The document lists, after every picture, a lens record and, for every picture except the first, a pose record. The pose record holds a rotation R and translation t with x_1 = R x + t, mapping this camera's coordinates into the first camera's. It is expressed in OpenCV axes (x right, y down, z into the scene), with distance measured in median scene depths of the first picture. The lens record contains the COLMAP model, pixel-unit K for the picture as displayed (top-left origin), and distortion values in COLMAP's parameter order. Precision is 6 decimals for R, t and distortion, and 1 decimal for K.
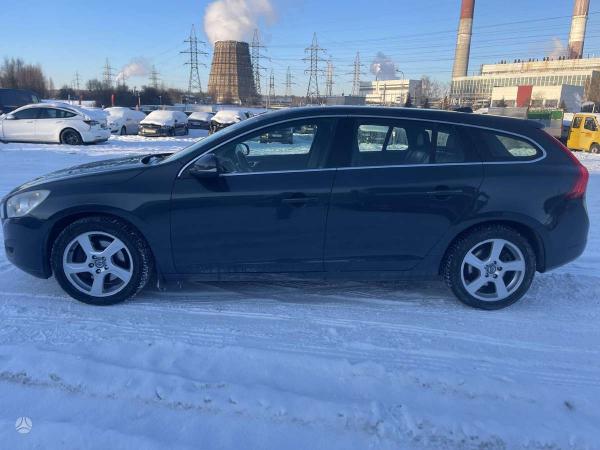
lens RADIAL K [[449.0, 0, 303.3], [0, 449.0, 225.6], [0, 0, 1]] dist [0.067977, -0.089665]
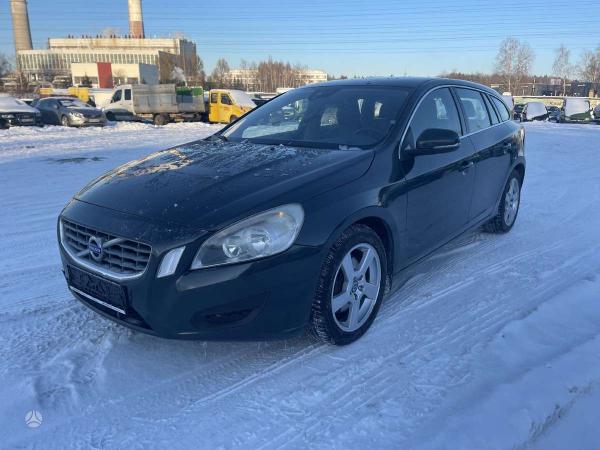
lens RADIAL K [[449.0, 0, 301.7], [0, 449.0, 229.8], [0, 0, 1]] dist [0.067977, -0.089665]
pose [[0.662046, -0.227390, 0.714135, -0.130770], [0.188111, 0.972776, 0.135355, -0.016166], [-0.725472, 0.044725, 0.686797, 0.069764]]
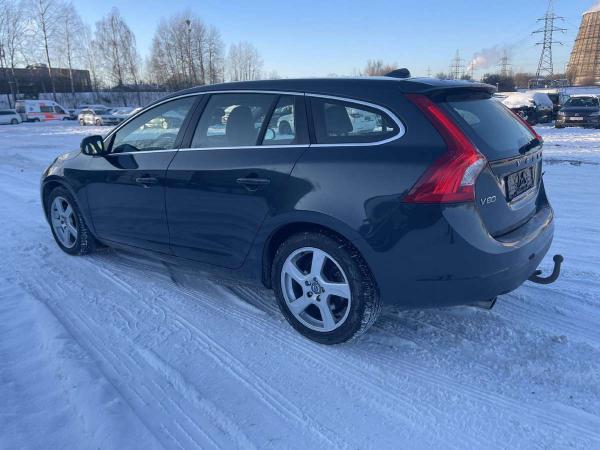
lens RADIAL K [[449.0, 0, 300.9], [0, 449.0, 226.0], [0, 0, 1]] dist [0.067977, -0.089665]
pose [[0.754706, 0.118274, -0.645314, 0.115818], [-0.104344, 0.992735, 0.059917, -0.006352], [0.647712, 0.022114, 0.761564, 0.055818]]
